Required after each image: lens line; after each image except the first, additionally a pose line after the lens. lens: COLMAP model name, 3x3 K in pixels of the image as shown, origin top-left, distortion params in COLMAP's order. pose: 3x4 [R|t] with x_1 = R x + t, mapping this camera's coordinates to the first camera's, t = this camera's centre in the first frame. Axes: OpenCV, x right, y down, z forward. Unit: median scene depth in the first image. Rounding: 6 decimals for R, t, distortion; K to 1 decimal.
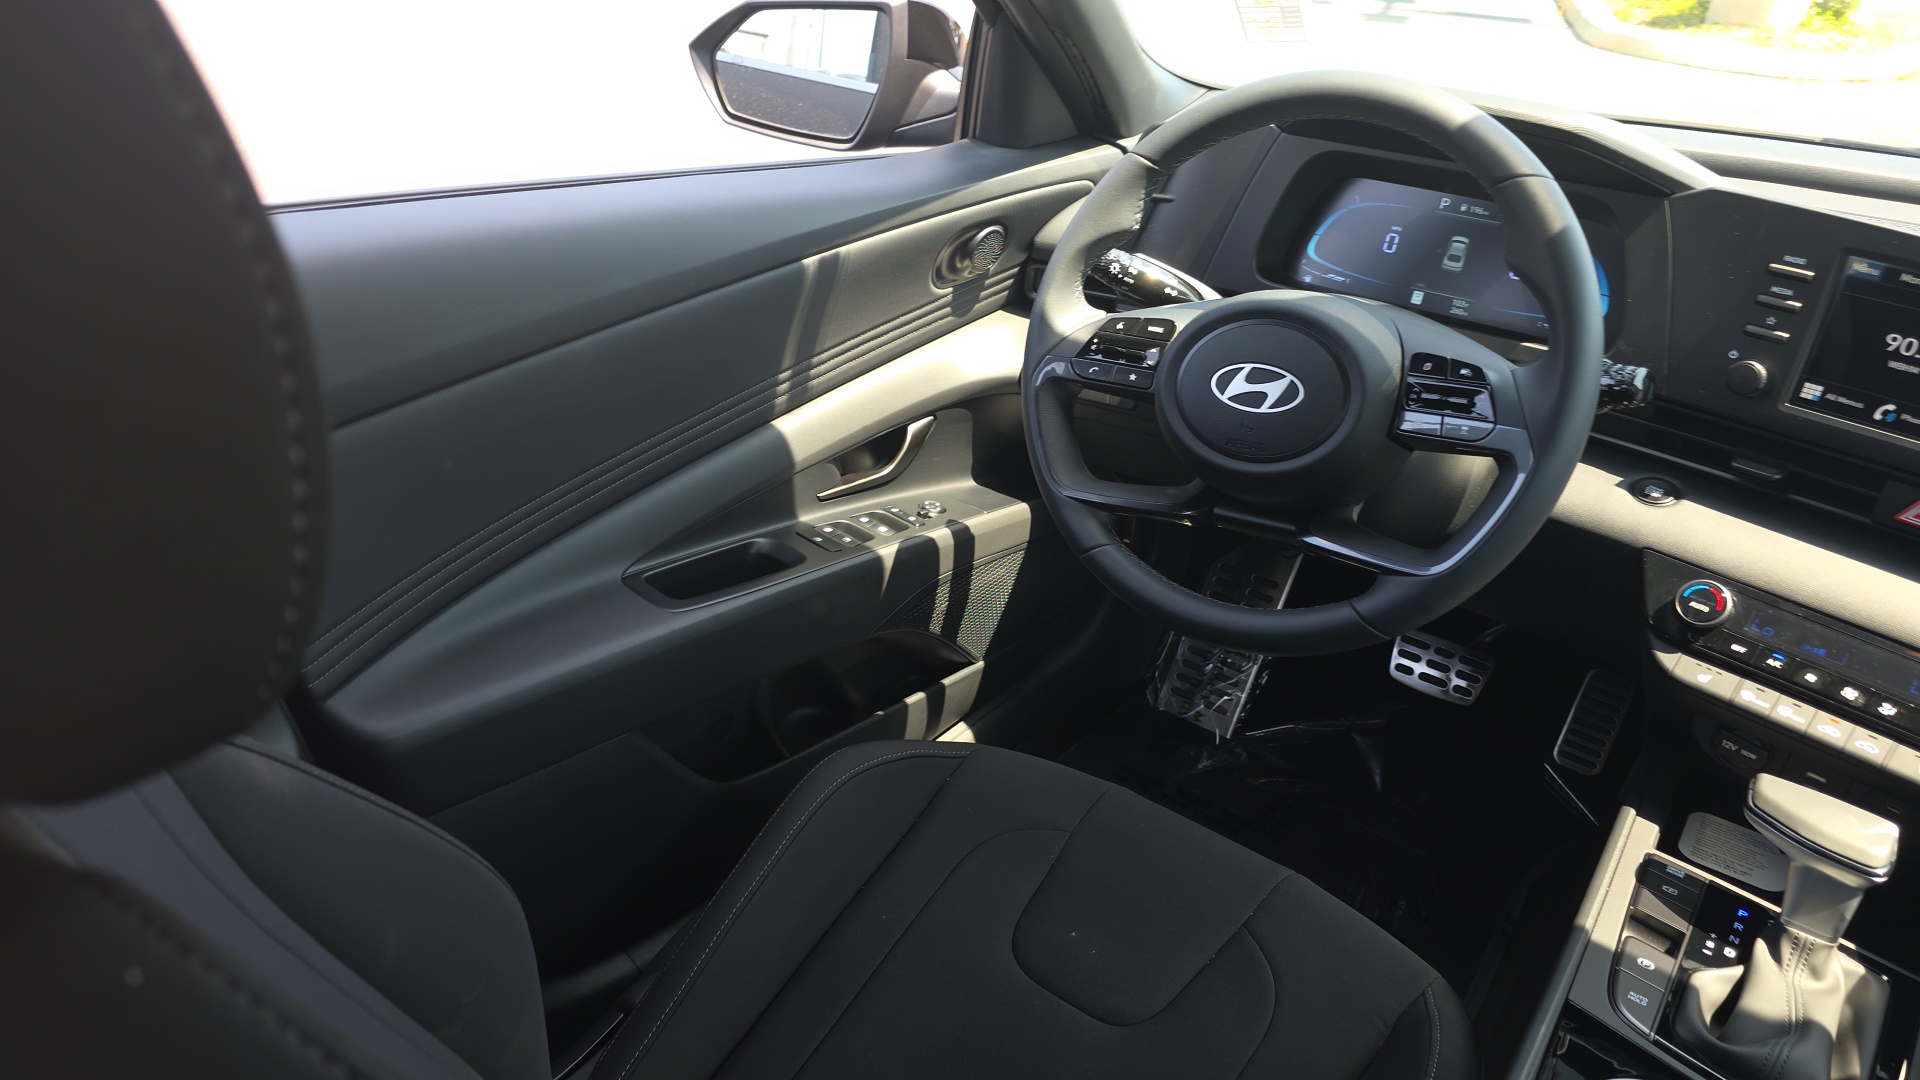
lens RADIAL K [[1307.7, 0, 943.1], [0, 1307.7, 543.3], [0, 0, 1]] dist [0.053347, -0.057397]
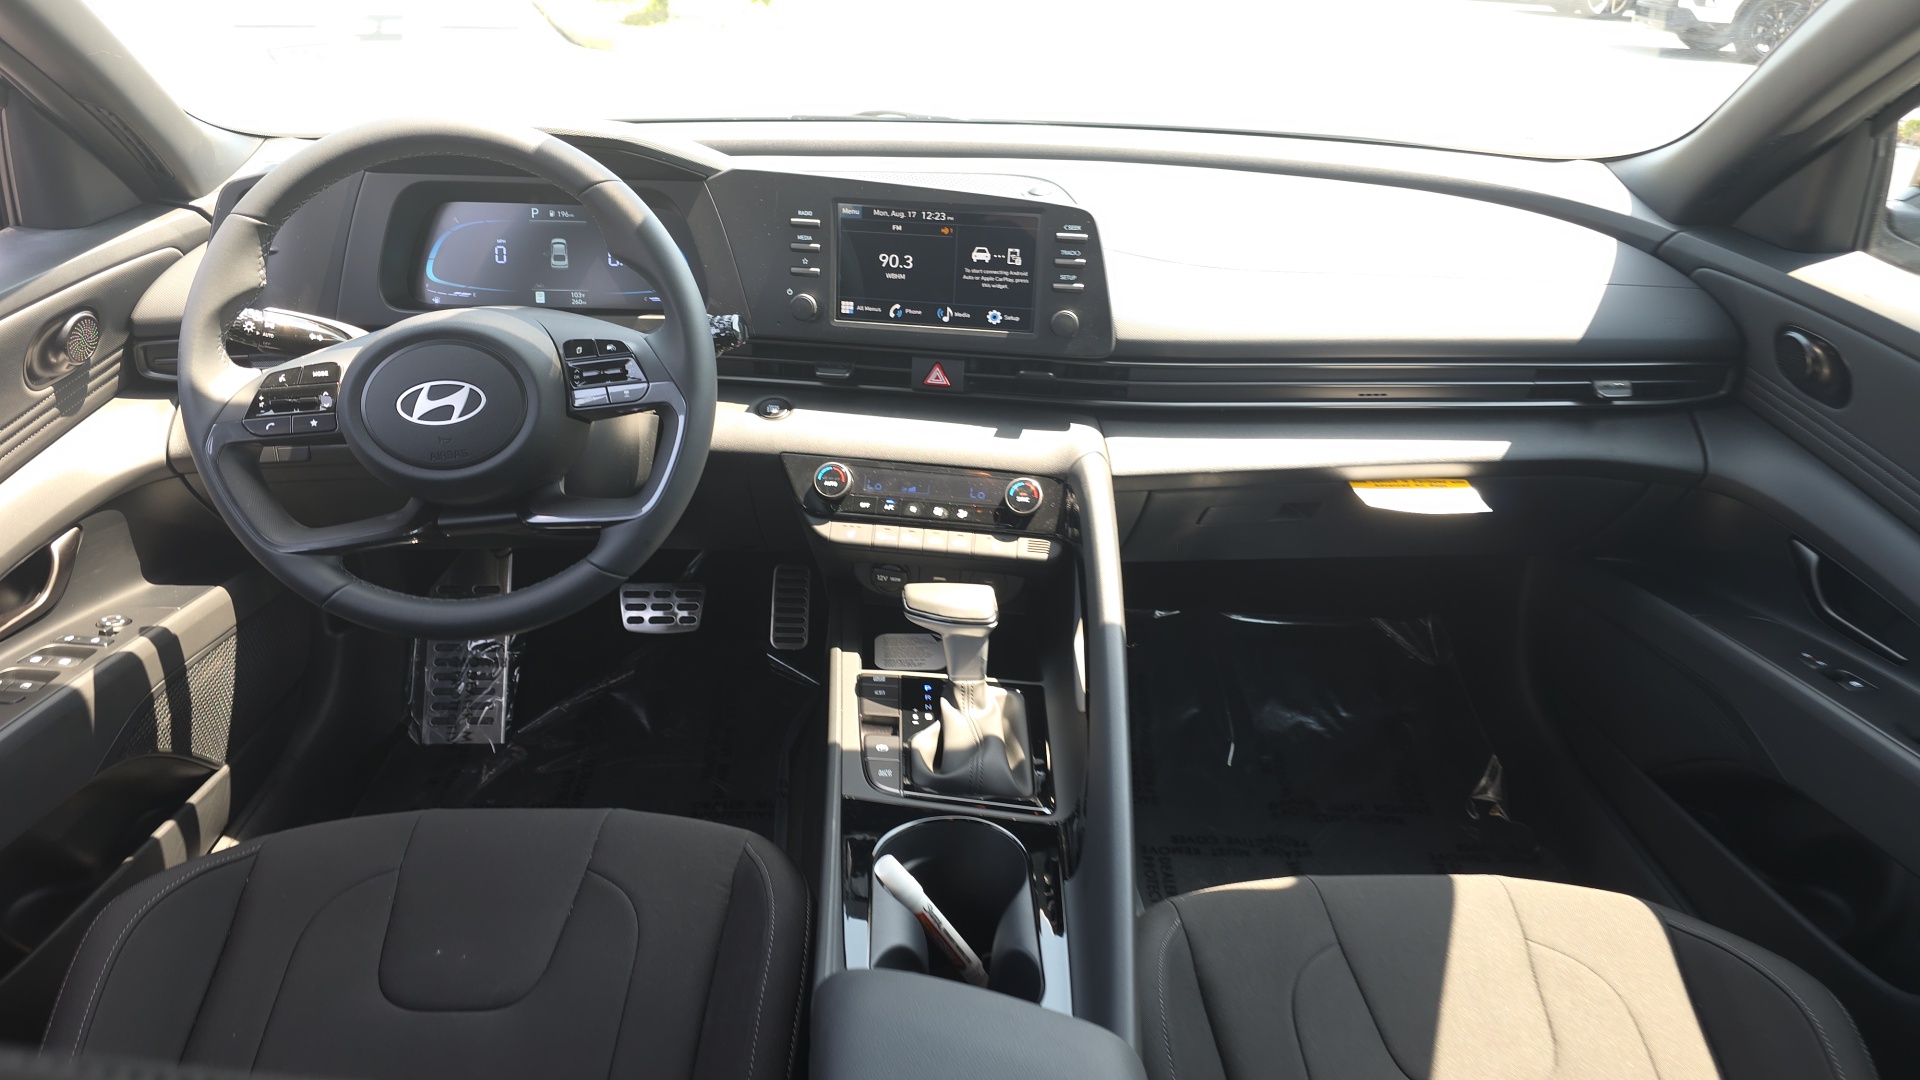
lens RADIAL K [[1307.7, 0, 943.9], [0, 1307.7, 550.4], [0, 0, 1]] dist [0.053347, -0.057397]
pose [[0.771839, -0.308027, 0.556223, -0.081756], [0.309250, 0.946236, 0.094880, 0.022722], [-0.555543, 0.098780, 0.825599, -0.124701]]
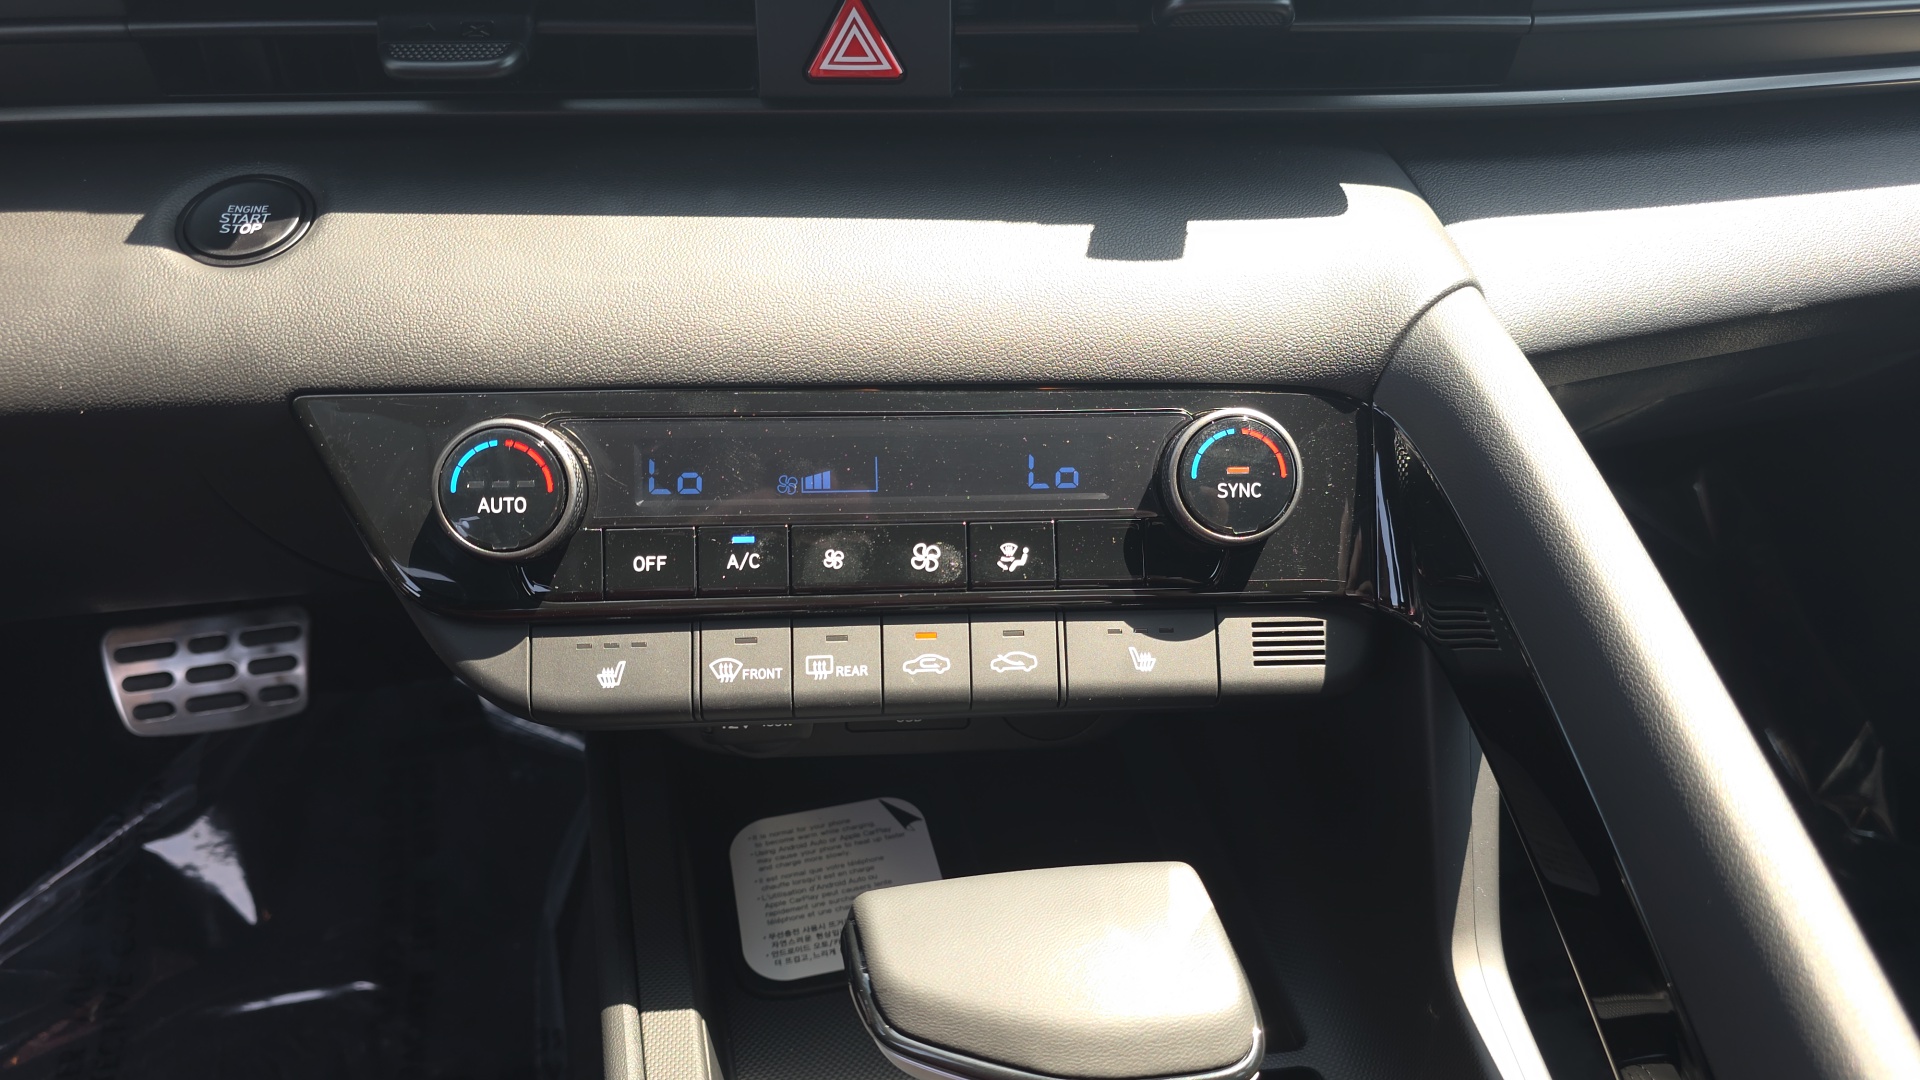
lens RADIAL K [[1307.7, 0, 955.2], [0, 1307.7, 555.0], [0, 0, 1]] dist [0.053347, -0.057397]
pose [[0.637552, -0.499915, 0.586185, 0.445463], [0.376989, 0.865998, 0.328524, -0.008053], [-0.671869, 0.011534, 0.740581, 0.678516]]
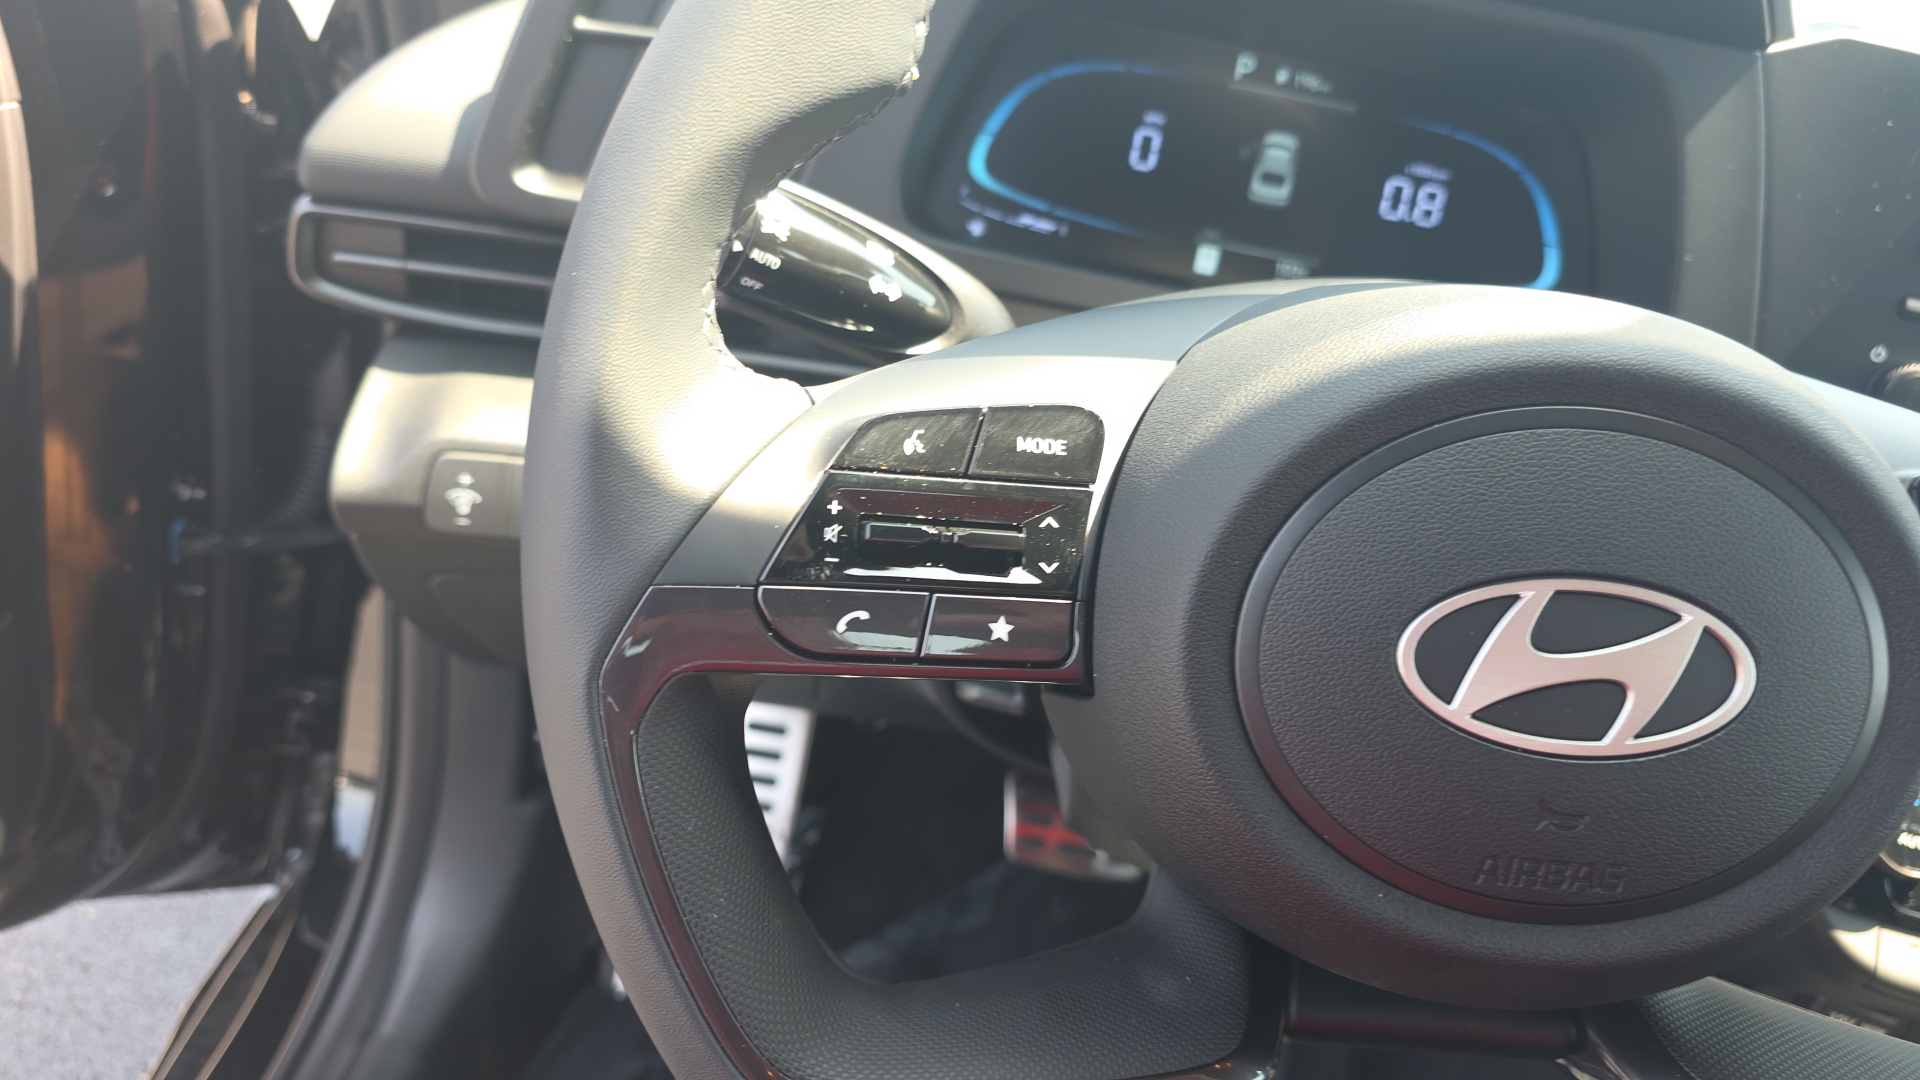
lens RADIAL K [[1331.4, 0, 967.5], [0, 1331.4, 521.8], [0, 0, 1]] dist [0.018915, -0.031115]
pose [[0.812716, -0.158999, 0.560546, -0.010387], [0.139562, 0.987163, 0.077662, -0.172253], [-0.565699, 0.015114, 0.824474, 0.781630]]
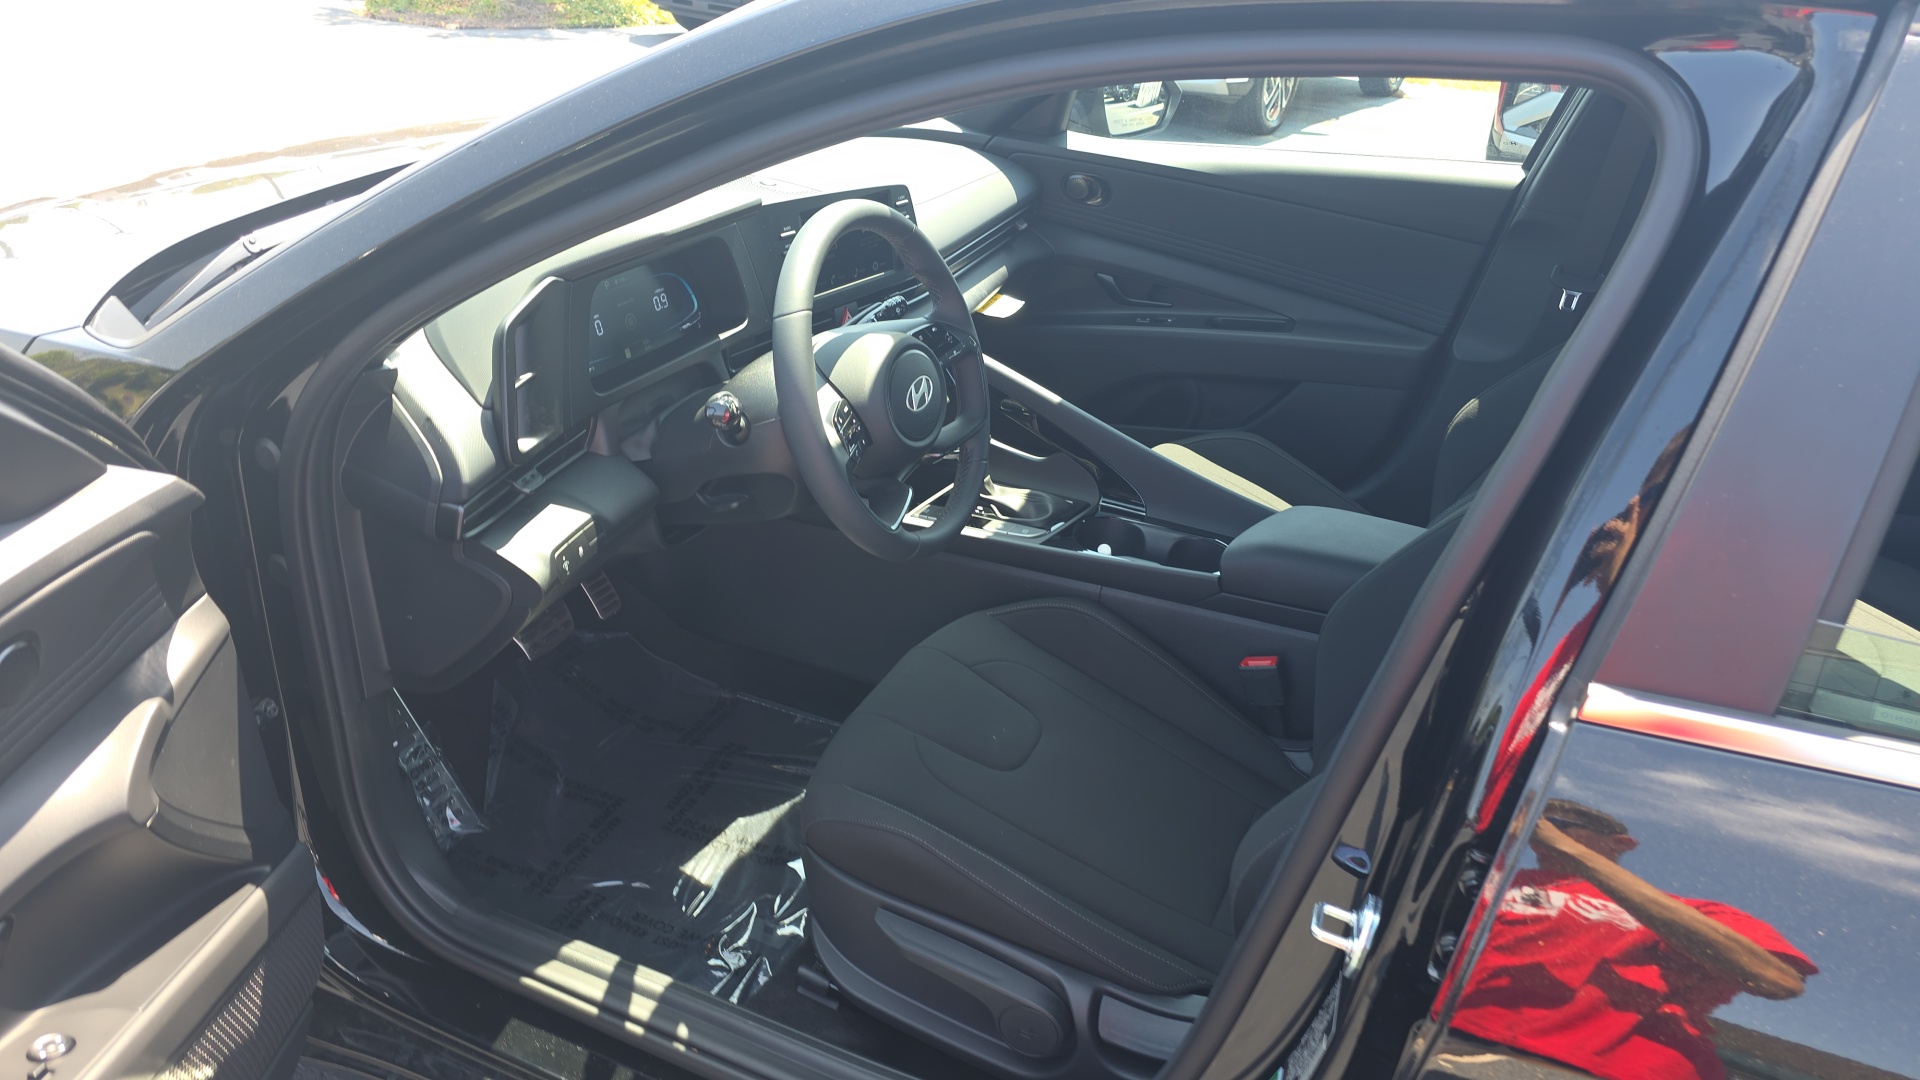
lens RADIAL K [[1307.7, 0, 934.4], [0, 1307.7, 545.0], [0, 0, 1]] dist [0.053347, -0.057397]
pose [[-0.228509, -0.510846, 0.828746, -1.131717], [0.394164, 0.729830, 0.558555, -0.823523], [-0.890179, 0.454297, 0.034585, 0.937798]]
